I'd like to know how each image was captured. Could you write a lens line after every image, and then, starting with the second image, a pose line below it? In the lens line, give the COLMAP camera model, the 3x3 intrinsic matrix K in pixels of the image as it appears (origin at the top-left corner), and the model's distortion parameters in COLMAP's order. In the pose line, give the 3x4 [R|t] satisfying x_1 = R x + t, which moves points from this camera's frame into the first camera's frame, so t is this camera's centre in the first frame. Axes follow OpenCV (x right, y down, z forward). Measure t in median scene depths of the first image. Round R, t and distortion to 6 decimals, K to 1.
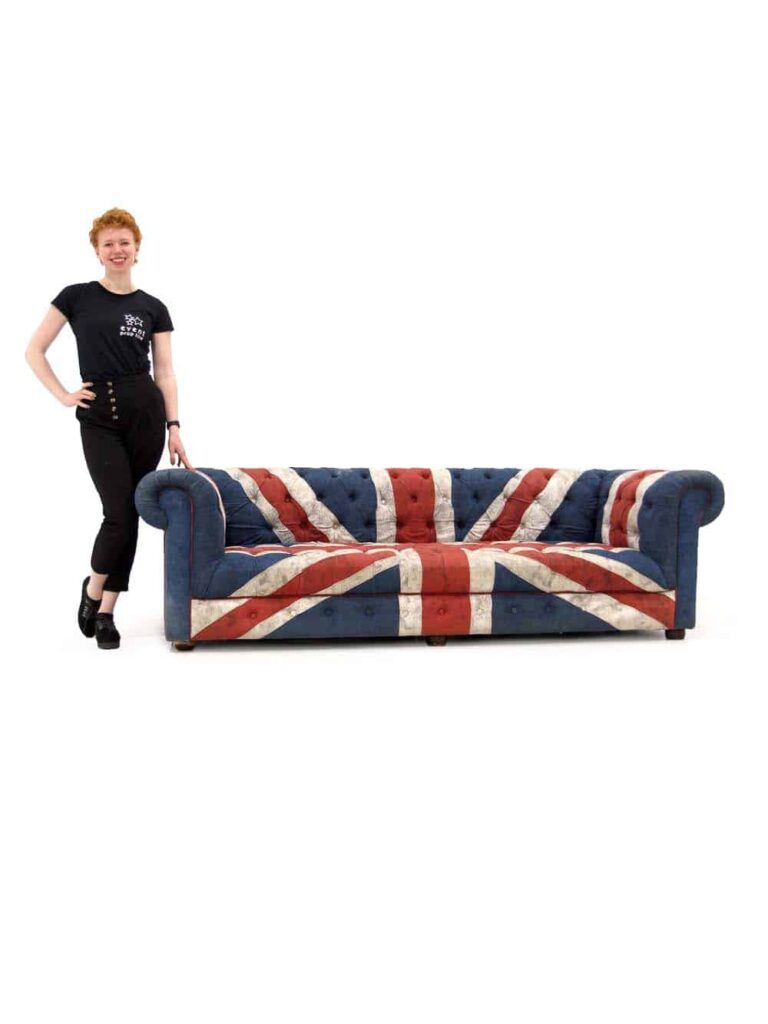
lens RADIAL K [[992.3, 0, 316.4], [0, 992.3, 509.8], [0, 0, 1]] dist [-0.110287, 0.785141]
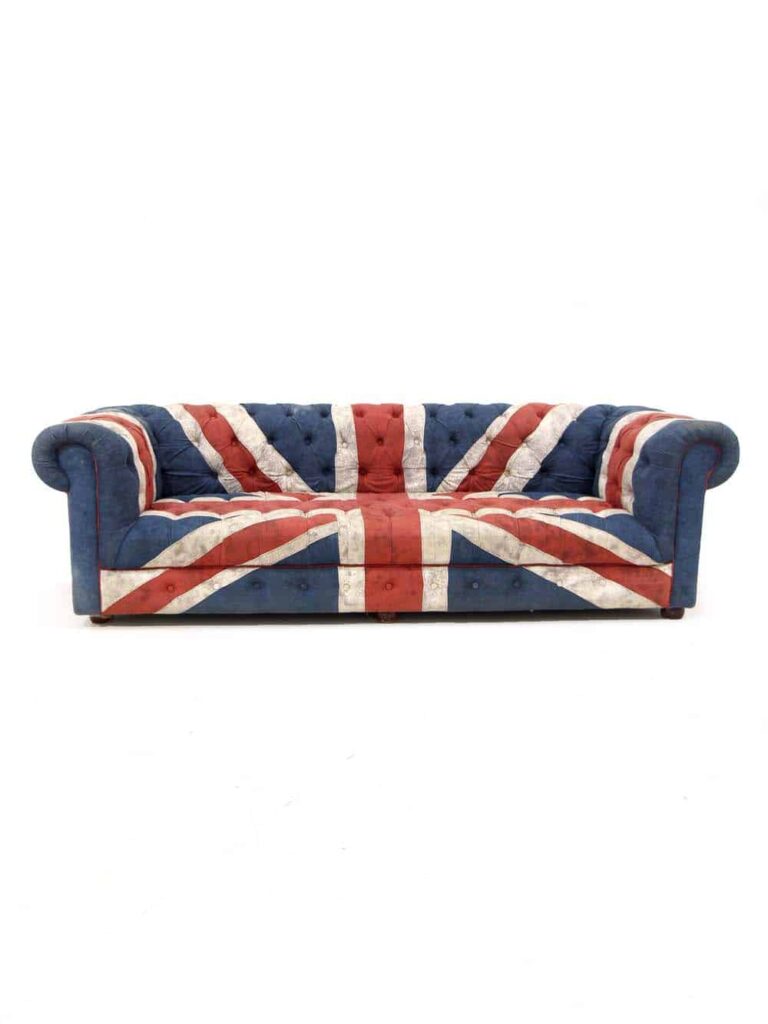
lens RADIAL K [[992.3, 0, 316.4], [0, 992.3, 509.8], [0, 0, 1]] dist [-0.110287, 0.785141]
pose [[0.995145, 0.011924, -0.097699, 0.130132], [0.001504, 0.990676, 0.136227, -0.071029], [0.098413, -0.135713, 0.985848, 0.135988]]
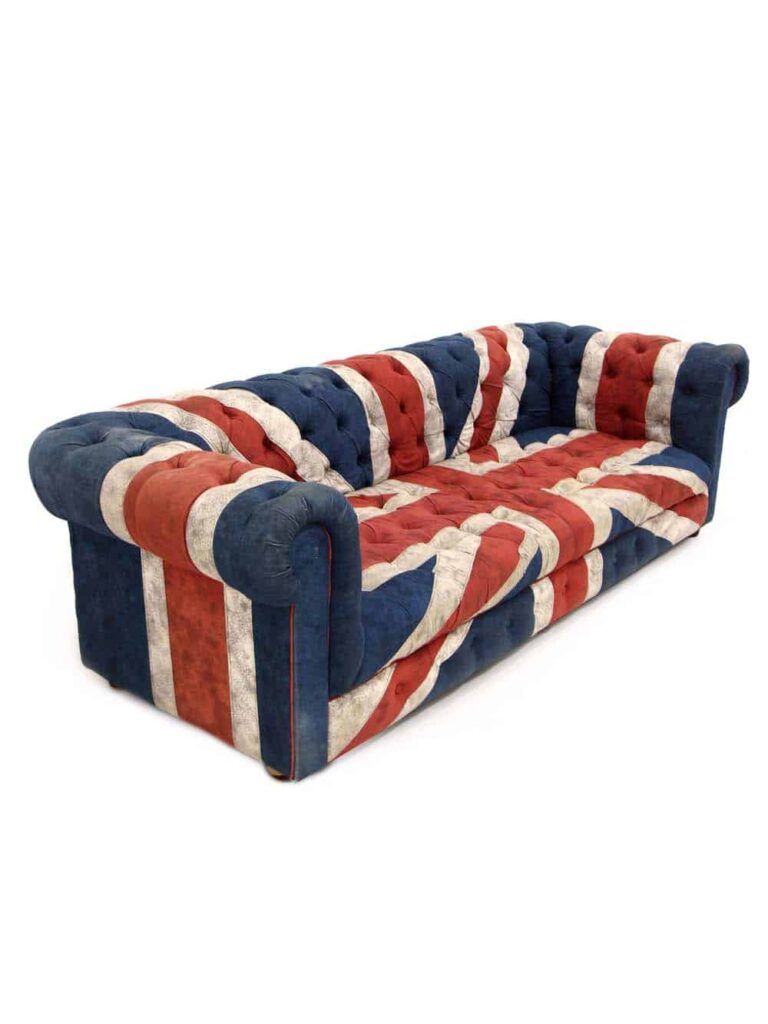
lens RADIAL K [[992.3, 0, 316.4], [0, 992.3, 509.8], [0, 0, 1]] dist [-0.110287, 0.785141]
pose [[0.751119, -0.230719, 0.618538, -0.390515], [0.034962, 0.949529, 0.311725, -0.162528], [-0.659241, -0.212517, 0.721275, 0.537395]]
